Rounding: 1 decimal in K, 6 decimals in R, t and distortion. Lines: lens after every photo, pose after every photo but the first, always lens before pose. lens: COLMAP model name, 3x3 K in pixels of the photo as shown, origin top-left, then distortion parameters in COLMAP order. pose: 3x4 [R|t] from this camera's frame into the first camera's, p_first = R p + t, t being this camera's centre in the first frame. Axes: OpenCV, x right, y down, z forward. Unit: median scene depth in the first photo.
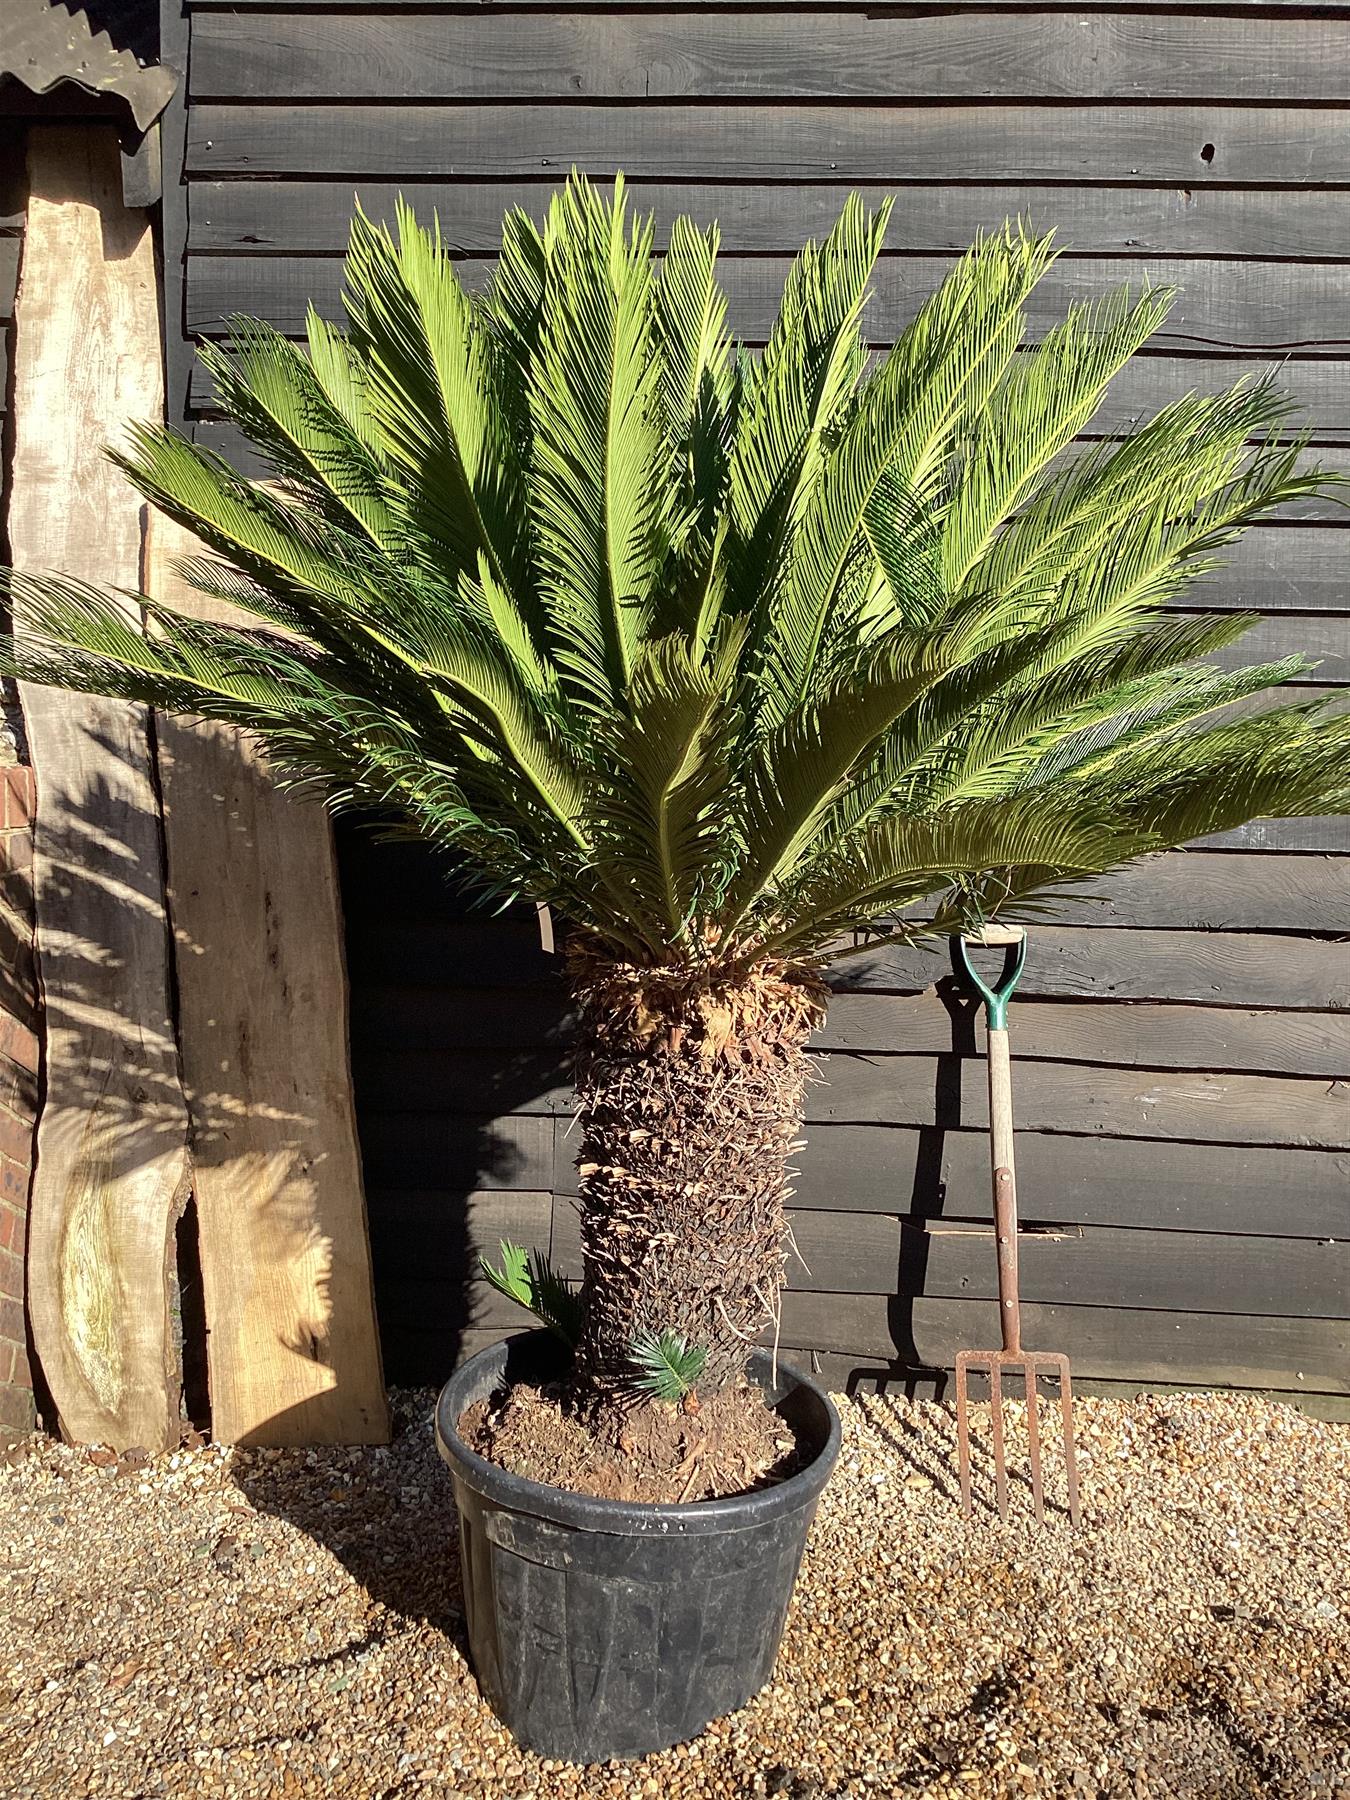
lens RADIAL K [[1617.8, 0, 673.1], [0, 1617.8, 904.8], [0, 0, 1]] dist [0.016478, -0.008236]
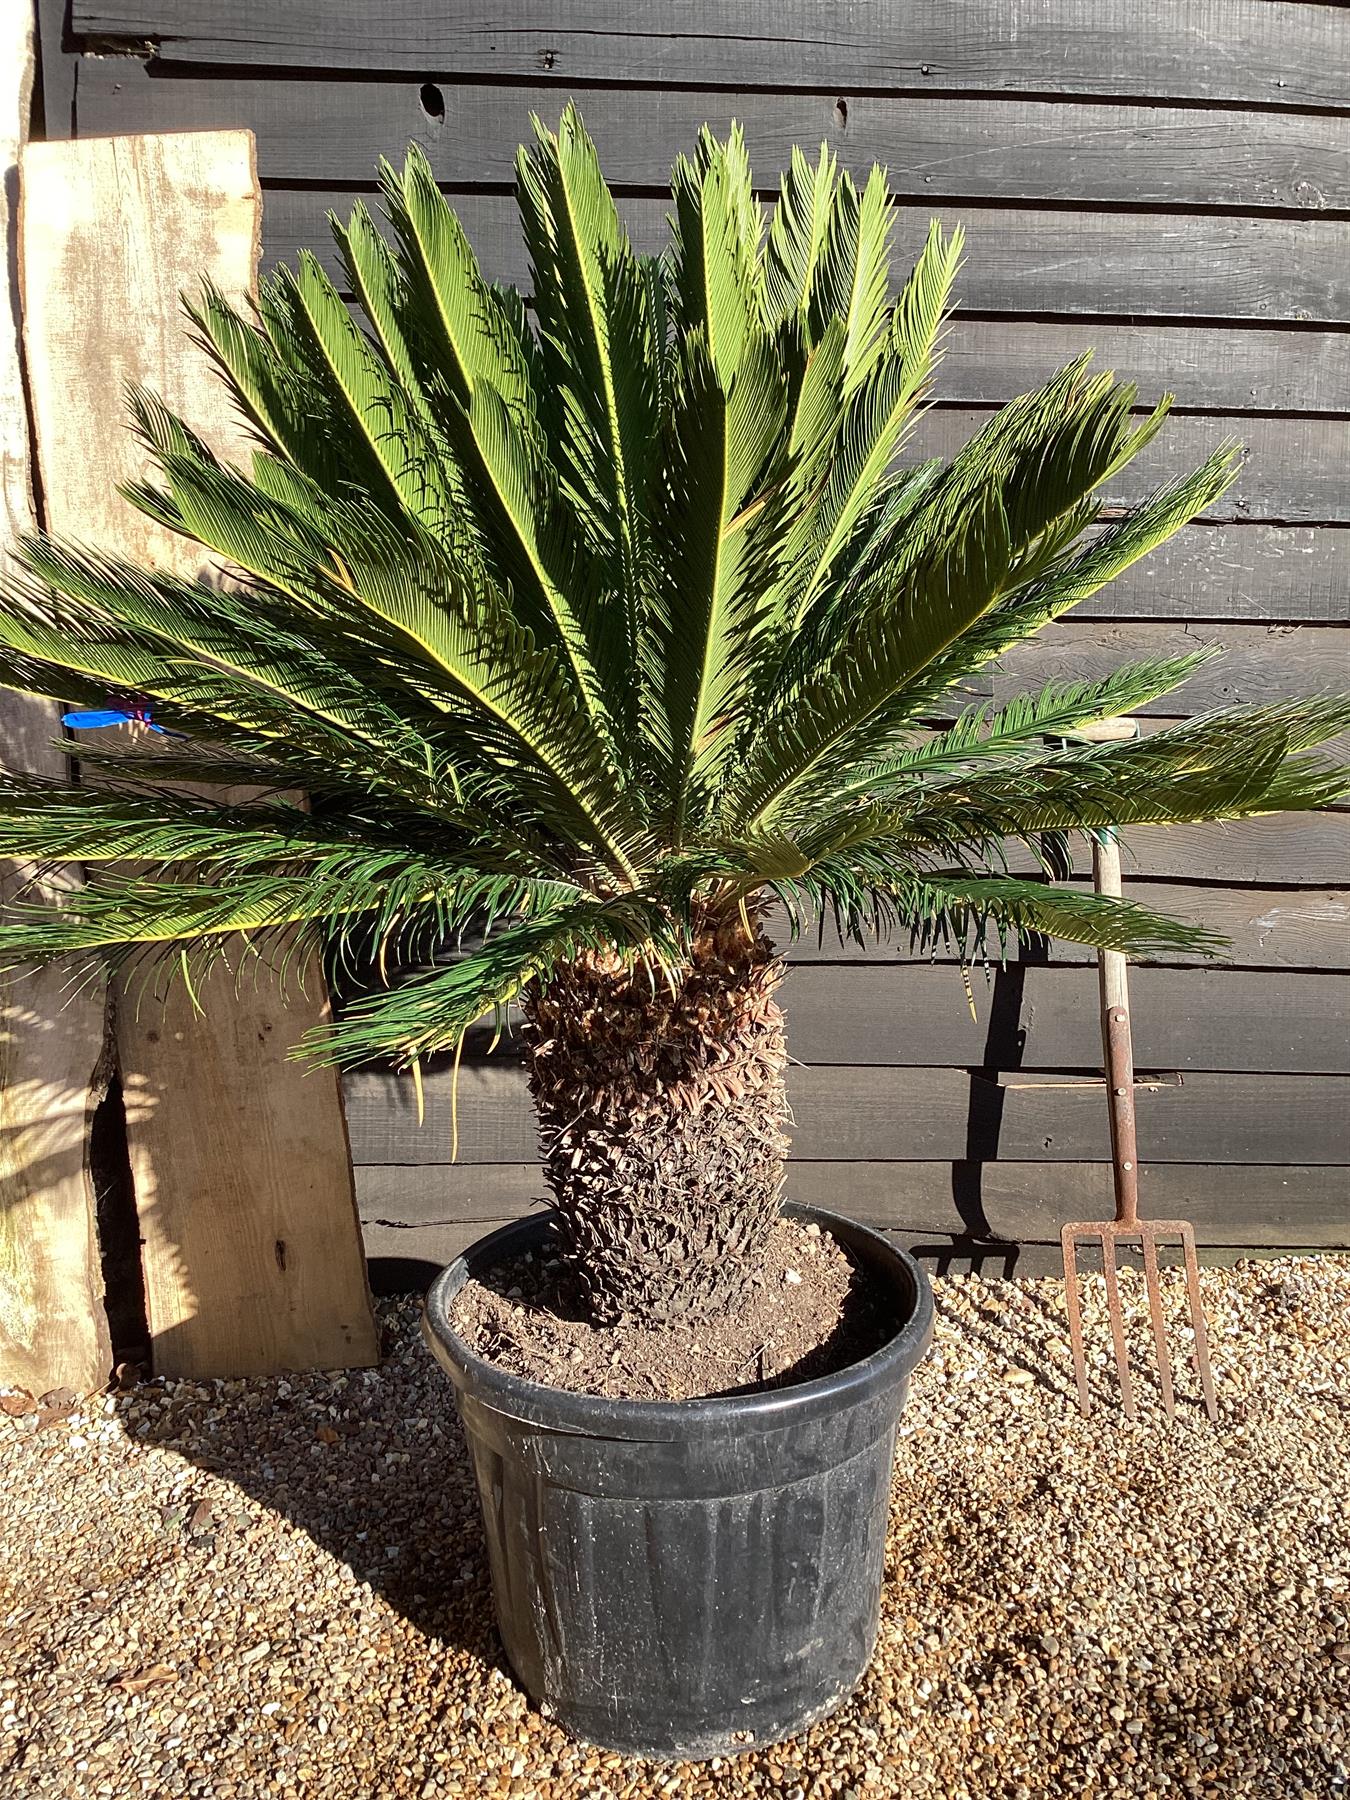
lens RADIAL K [[1617.8, 0, 676.0], [0, 1617.8, 893.9], [0, 0, 1]] dist [0.016478, -0.008236]
pose [[0.993321, -0.022909, 0.113085, -0.114817], [0.014276, 0.996962, 0.076573, 0.035707], [-0.114495, -0.074447, 0.990630, 0.195102]]
